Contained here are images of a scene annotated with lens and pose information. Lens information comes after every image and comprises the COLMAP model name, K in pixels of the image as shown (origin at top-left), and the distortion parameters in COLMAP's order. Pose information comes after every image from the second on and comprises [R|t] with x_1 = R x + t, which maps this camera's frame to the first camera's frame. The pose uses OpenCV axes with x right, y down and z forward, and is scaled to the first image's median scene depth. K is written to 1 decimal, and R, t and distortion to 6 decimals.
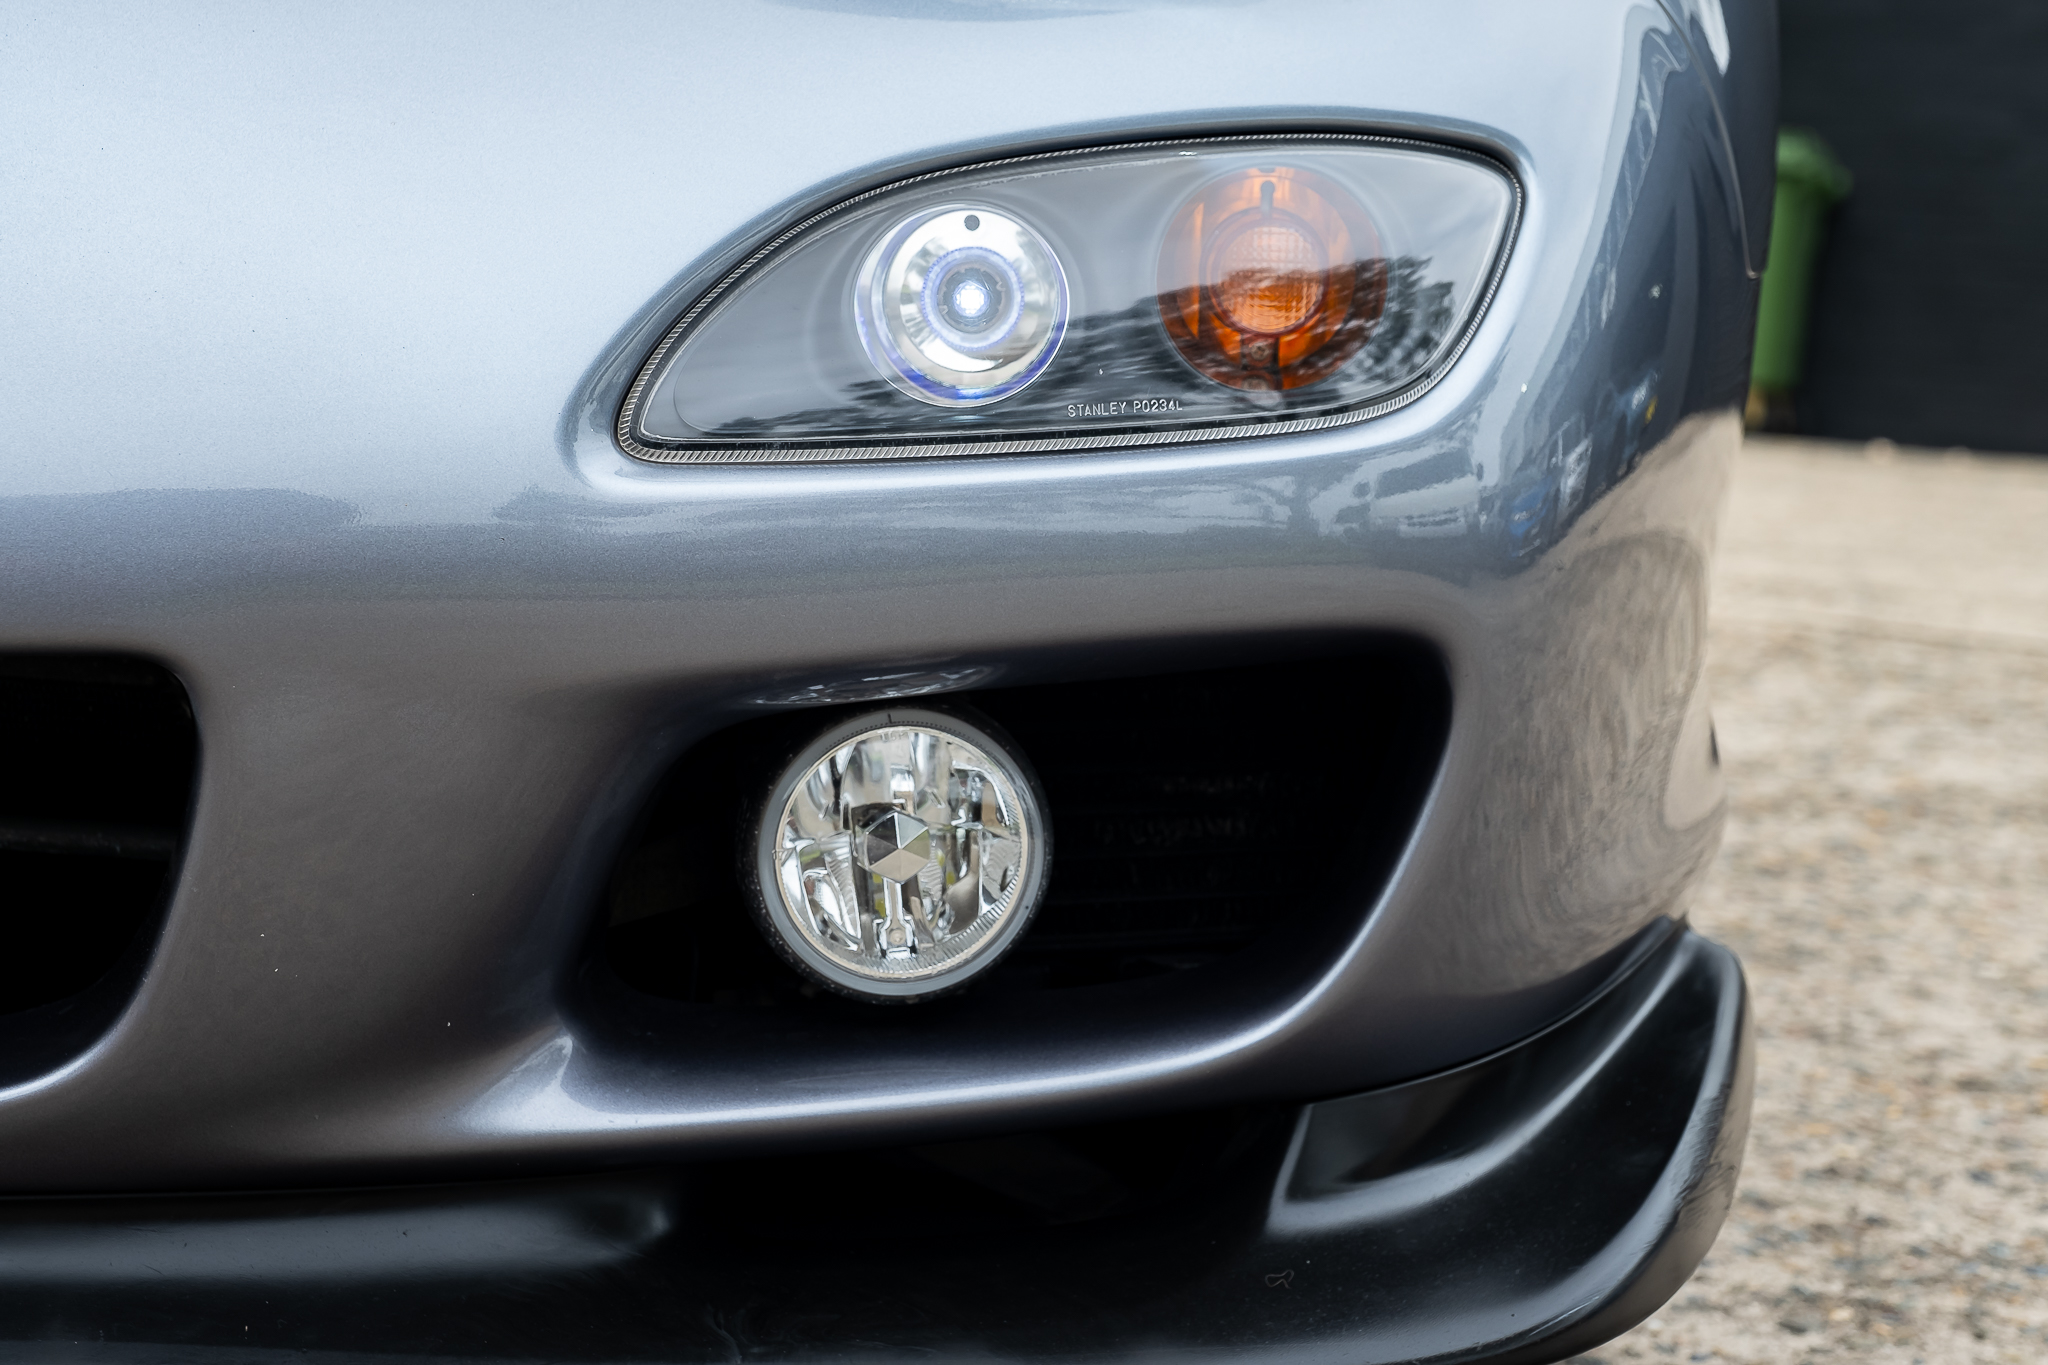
lens RADIAL K [[4378.7, 0, 1021.6], [0, 4378.7, 644.9], [0, 0, 1]] dist [-0.004108, 0.418372]
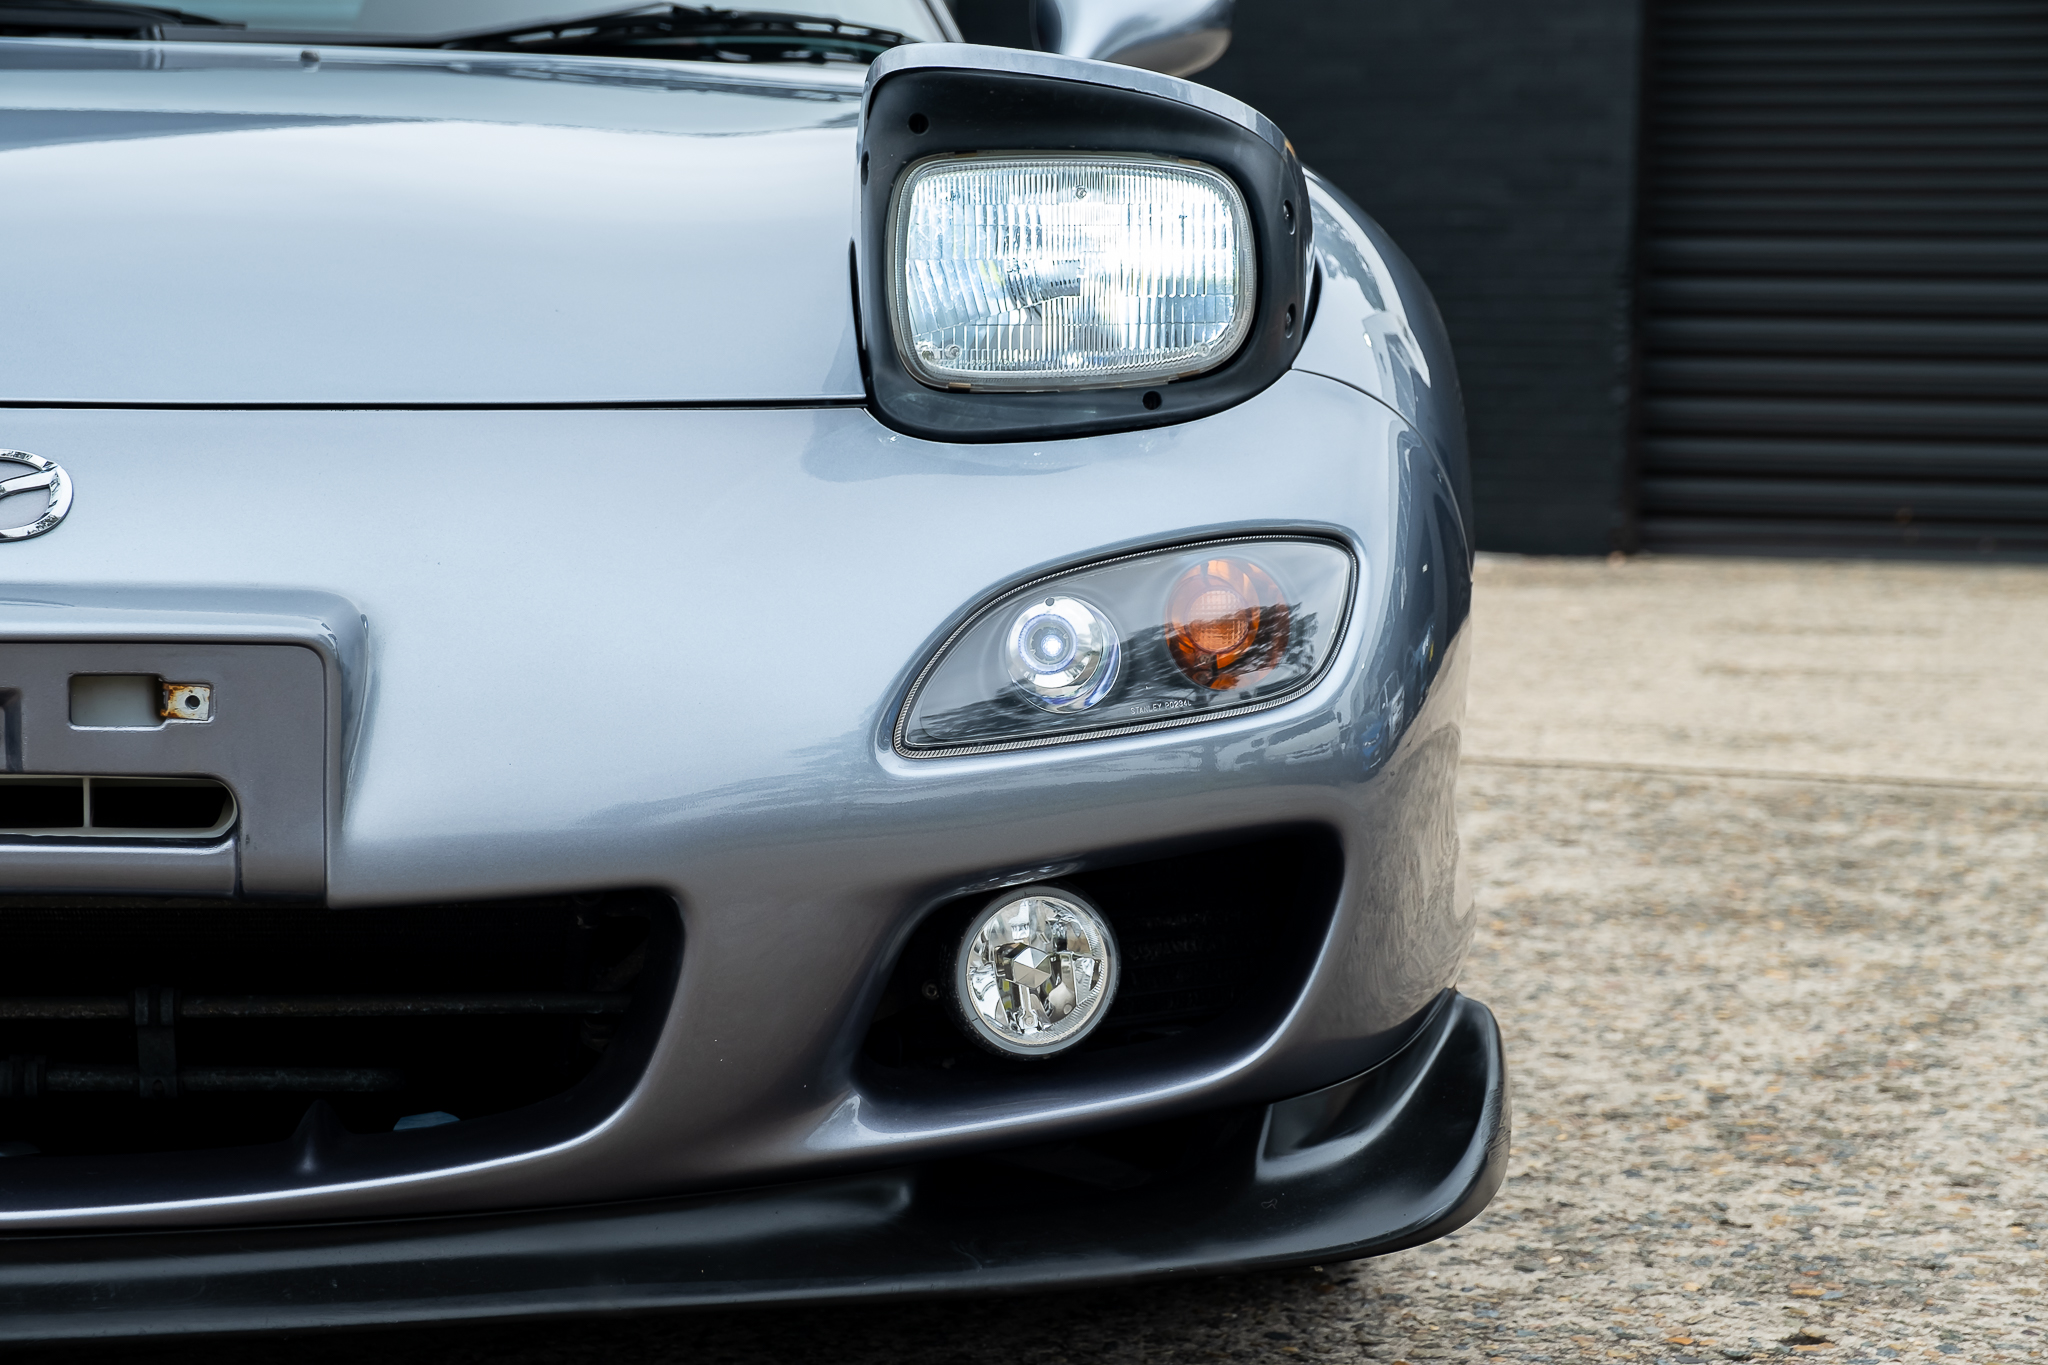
lens RADIAL K [[4926.8, 0, 1024.0], [0, 4926.8, 682.5], [0, 0, 1]] dist [0.665251, -8.337741]
pose [[0.990491, -0.065850, 0.120799, -0.174161], [0.068551, 0.997479, -0.018342, -0.020357], [-0.119286, 0.026448, 0.992508, -0.624482]]
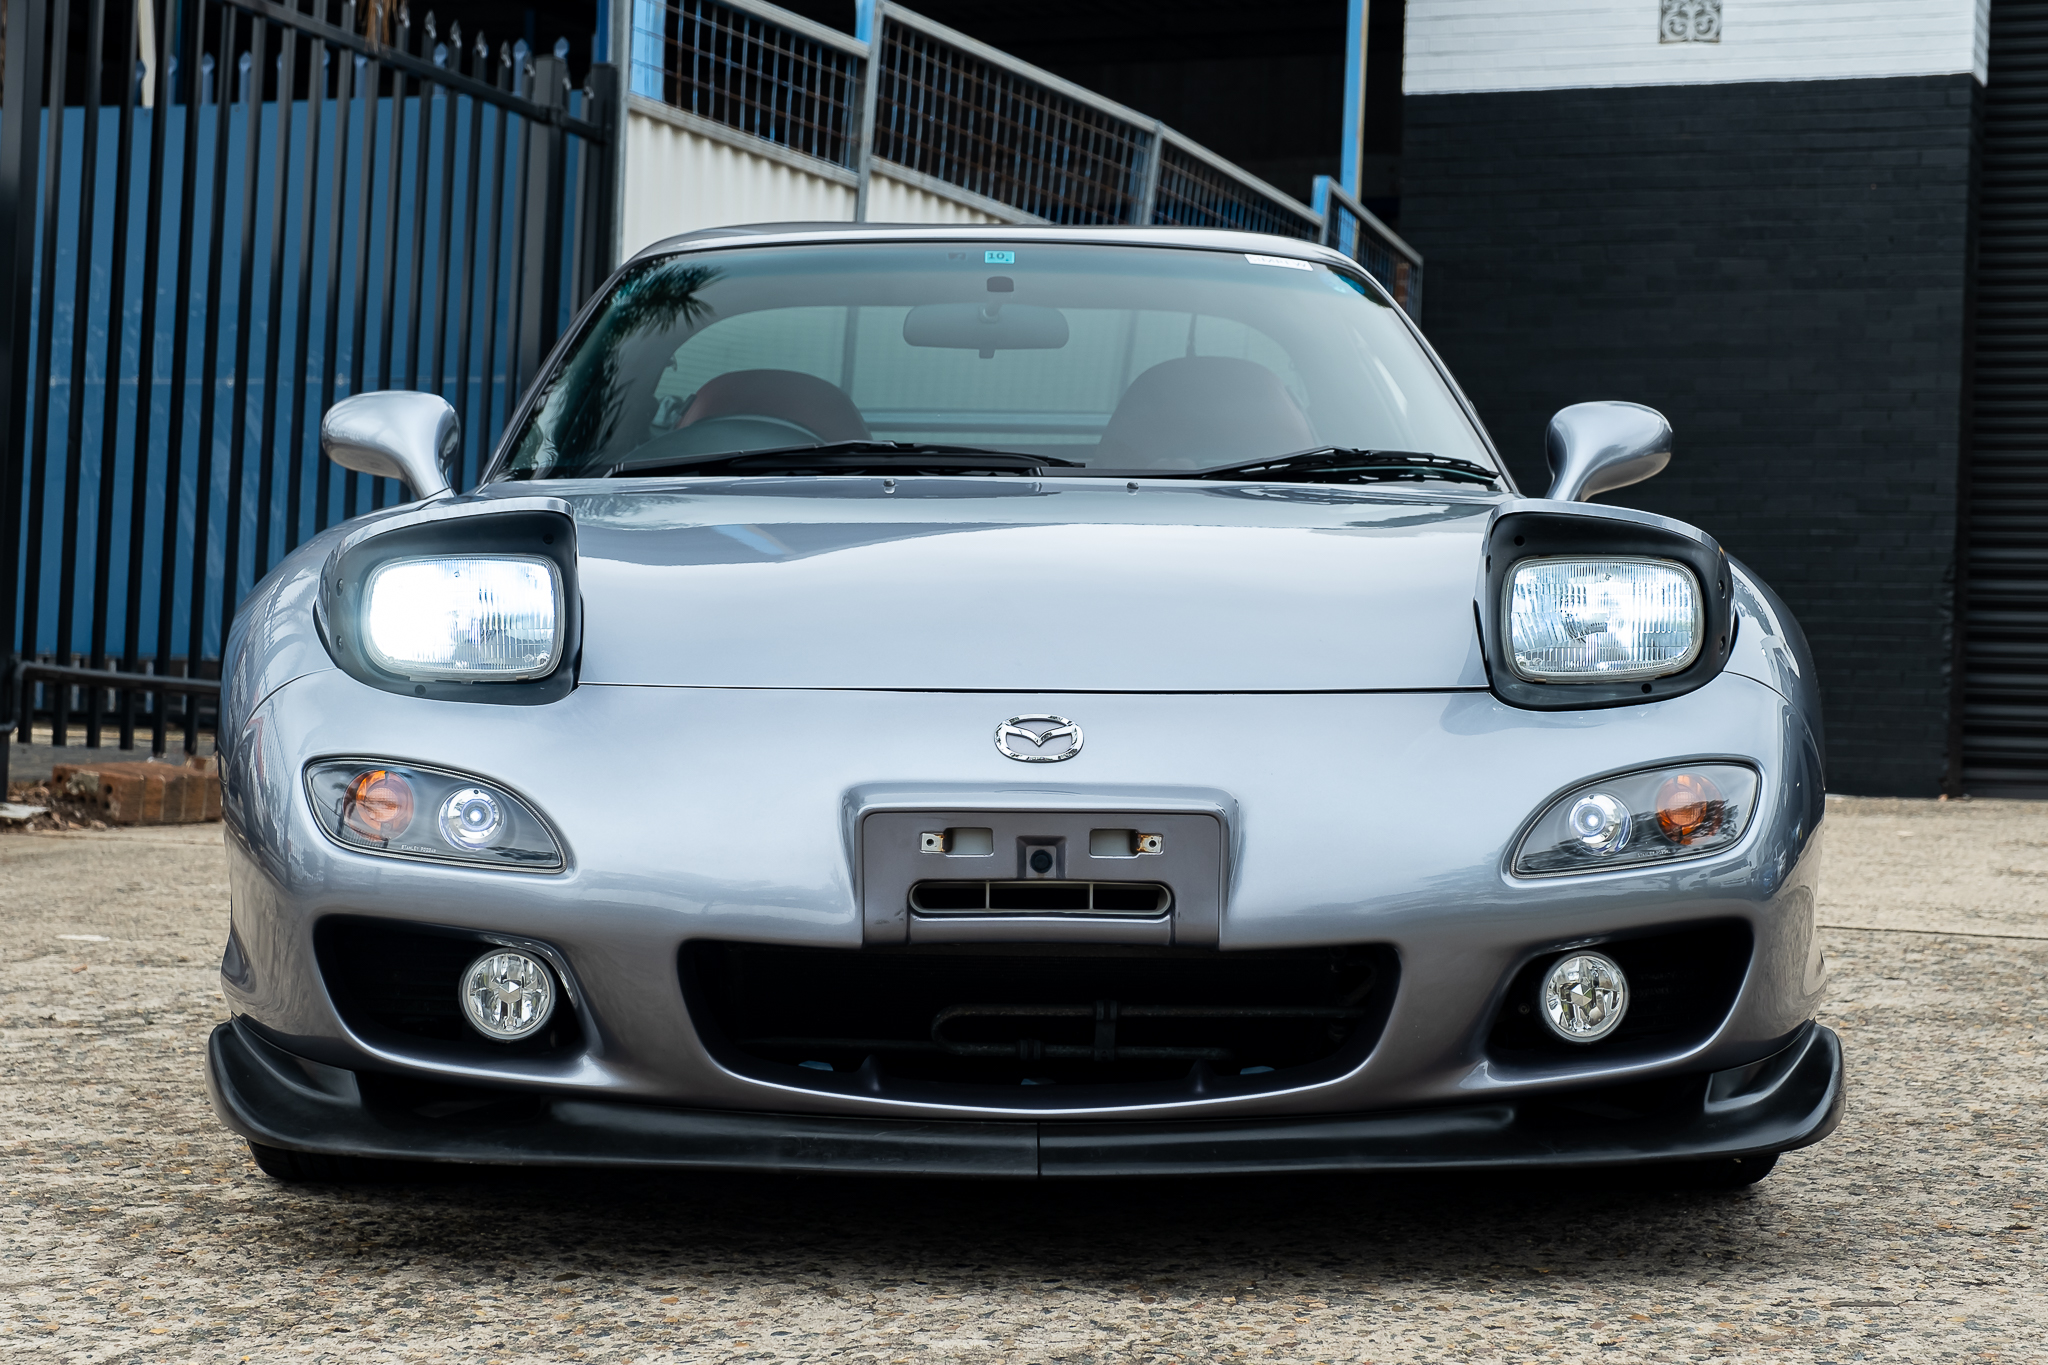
lens RADIAL K [[3958.5, 0, 969.2], [0, 3958.5, 716.6], [0, 0, 1]] dist [0.086068, -0.398339]
pose [[0.998395, -0.056624, 0.000884, -0.310863], [0.056544, 0.995868, -0.071060, 0.016121], [0.003143, 0.070996, 0.997472, -1.265464]]
